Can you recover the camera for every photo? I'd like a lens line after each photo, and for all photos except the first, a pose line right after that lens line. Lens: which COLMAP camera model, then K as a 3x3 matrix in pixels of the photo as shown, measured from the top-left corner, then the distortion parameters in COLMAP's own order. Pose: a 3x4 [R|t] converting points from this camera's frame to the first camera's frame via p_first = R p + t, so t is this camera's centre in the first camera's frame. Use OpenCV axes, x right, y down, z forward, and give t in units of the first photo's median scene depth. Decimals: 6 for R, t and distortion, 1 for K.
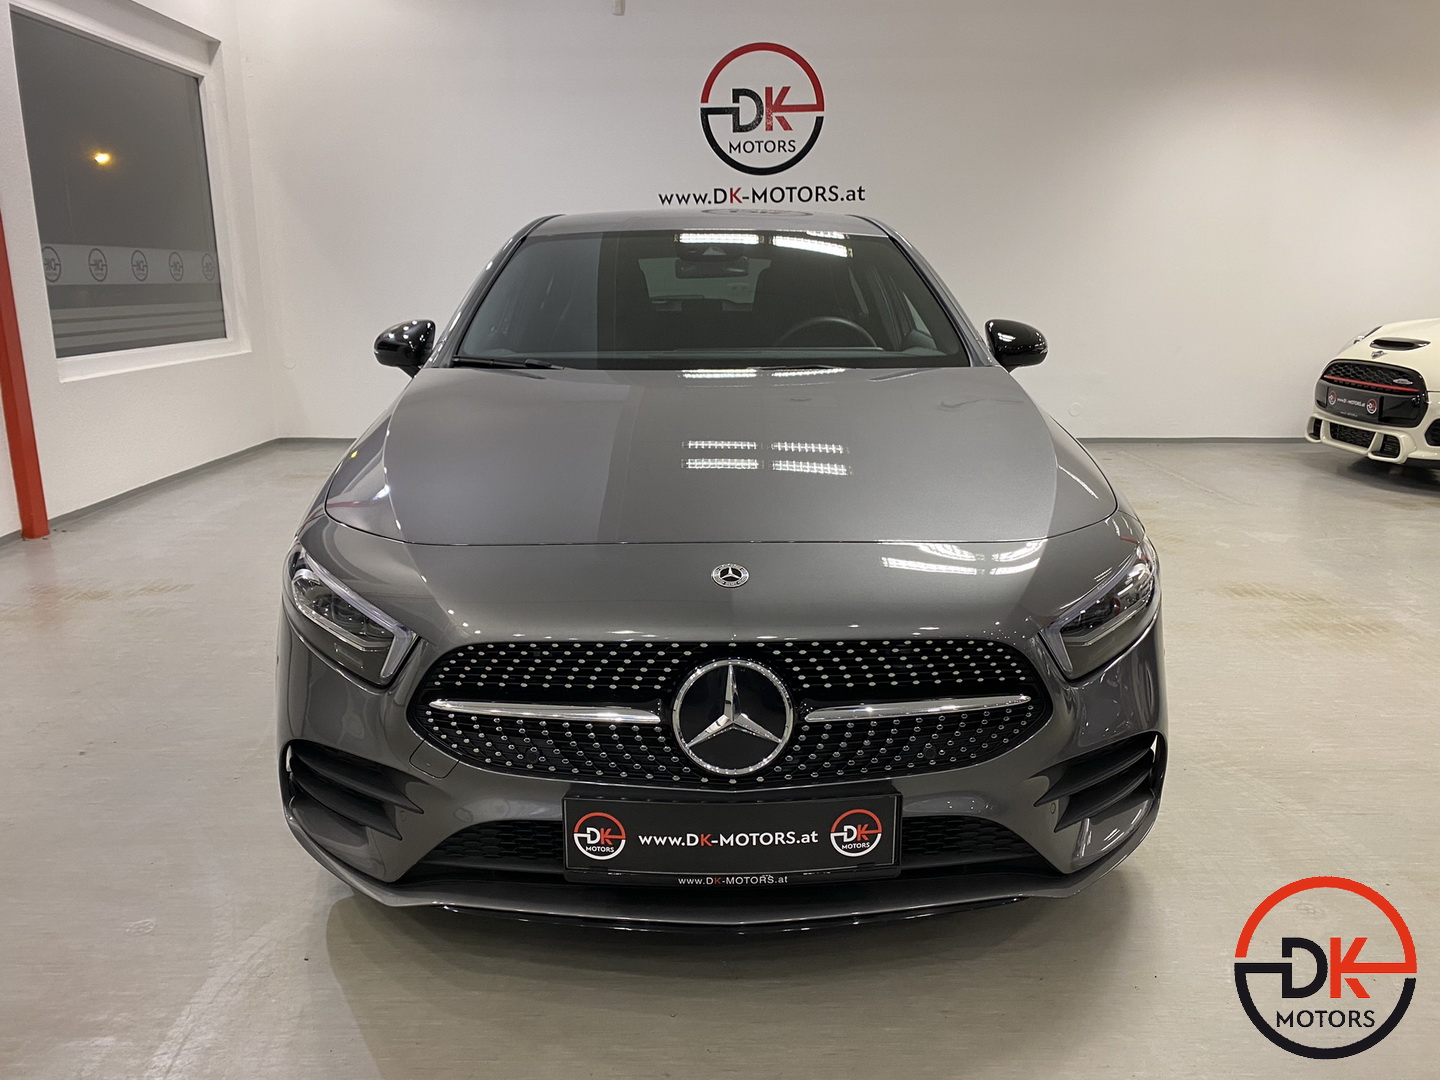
lens RADIAL K [[1111.9, 0, 699.0], [0, 1111.9, 544.9], [0, 0, 1]] dist [0.029886, -0.000929]
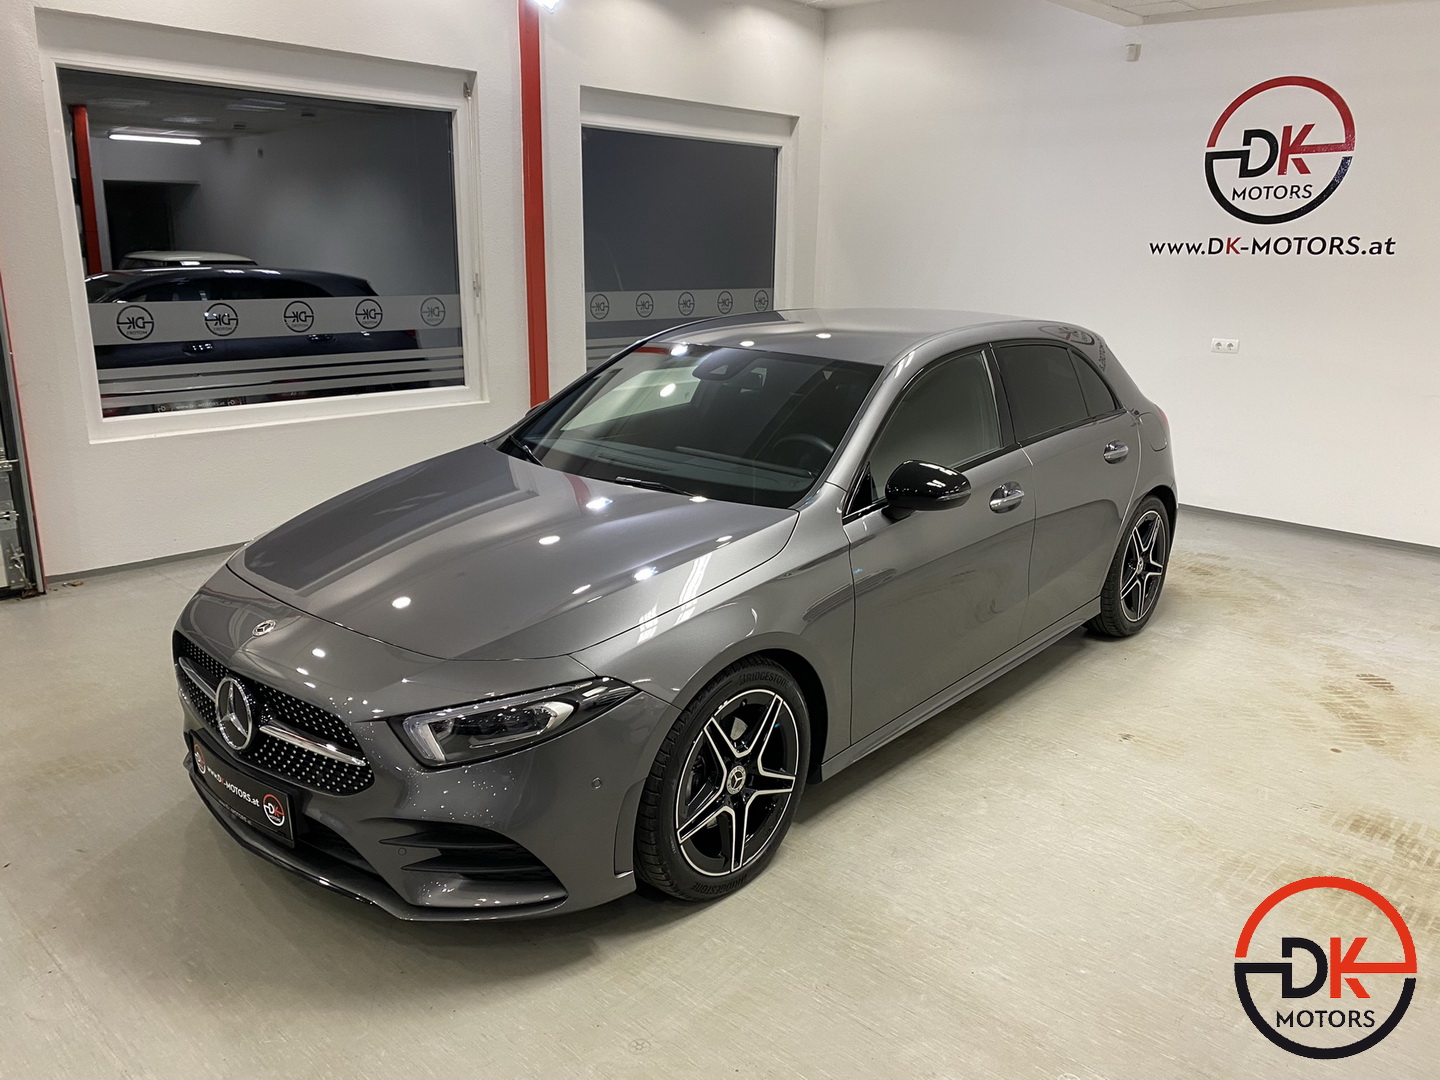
lens RADIAL K [[1099.6, 0, 720.5], [0, 1099.6, 545.2], [0, 0, 1]] dist [0.015576, -0.003224]
pose [[0.742999, 0.193398, -0.640741, 0.348941], [-0.177169, 0.980023, 0.090361, -0.080469], [0.645417, 0.046382, 0.762421, 0.050433]]
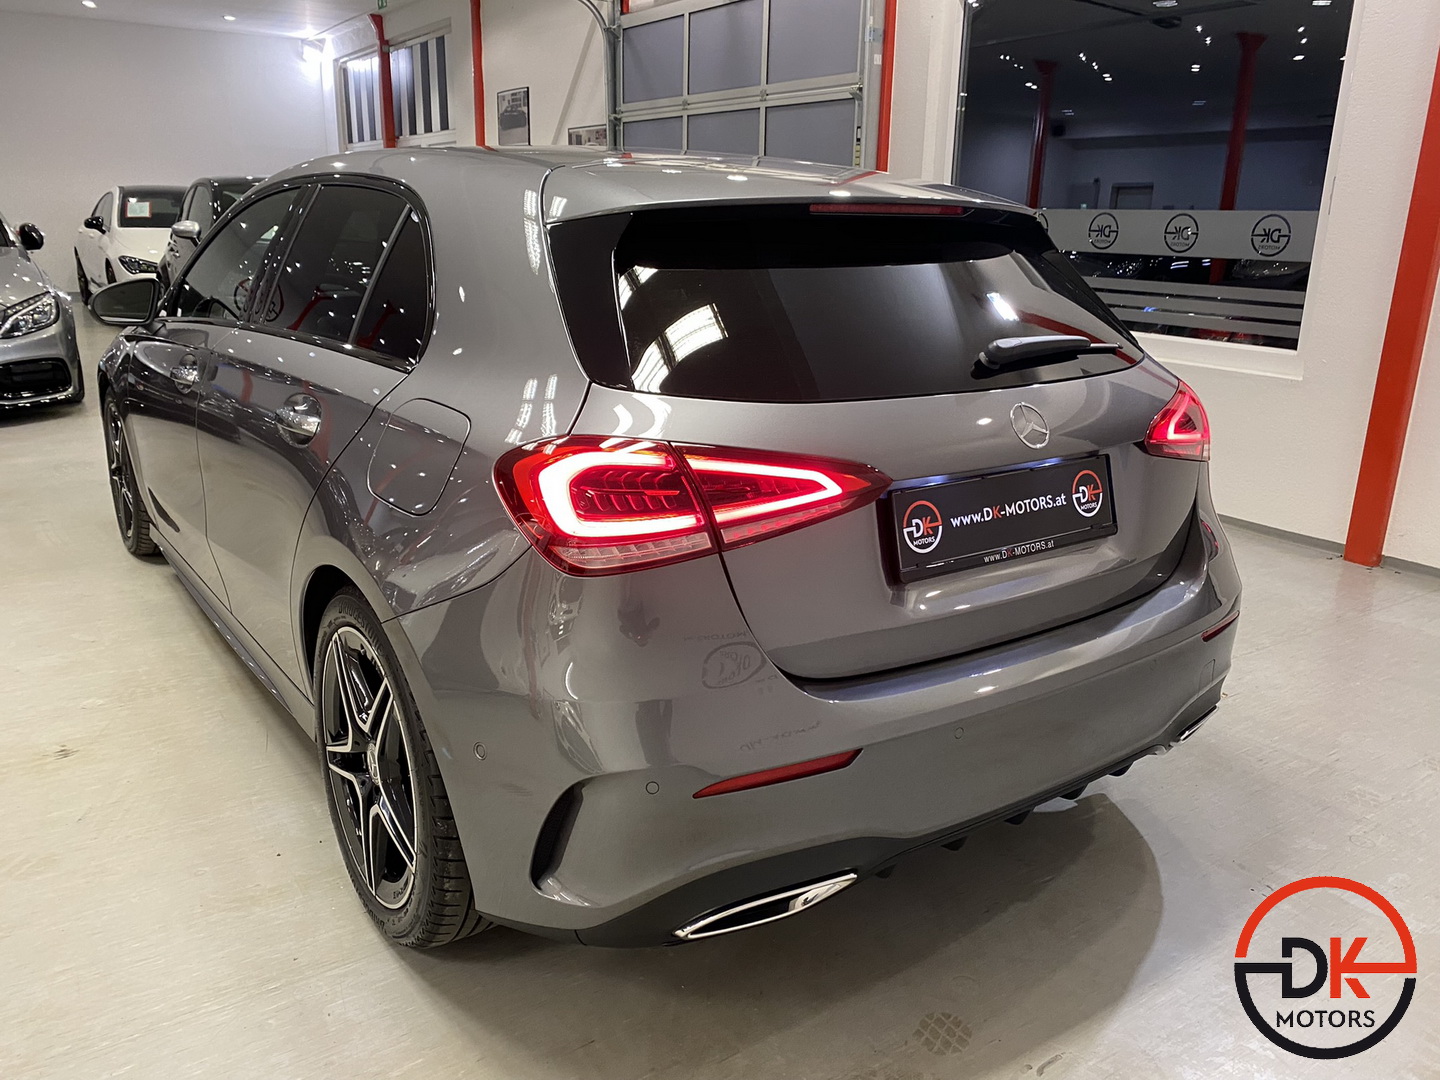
lens RADIAL K [[1106.8, 0, 714.6], [0, 1106.8, 531.2], [0, 0, 1]] dist [0.010241, 0.004362]
pose [[-0.822192, 0.142862, -0.550990, 0.188357], [-0.152100, 0.877652, 0.454524, -0.234047], [0.548512, 0.457512, -0.699870, 0.912347]]
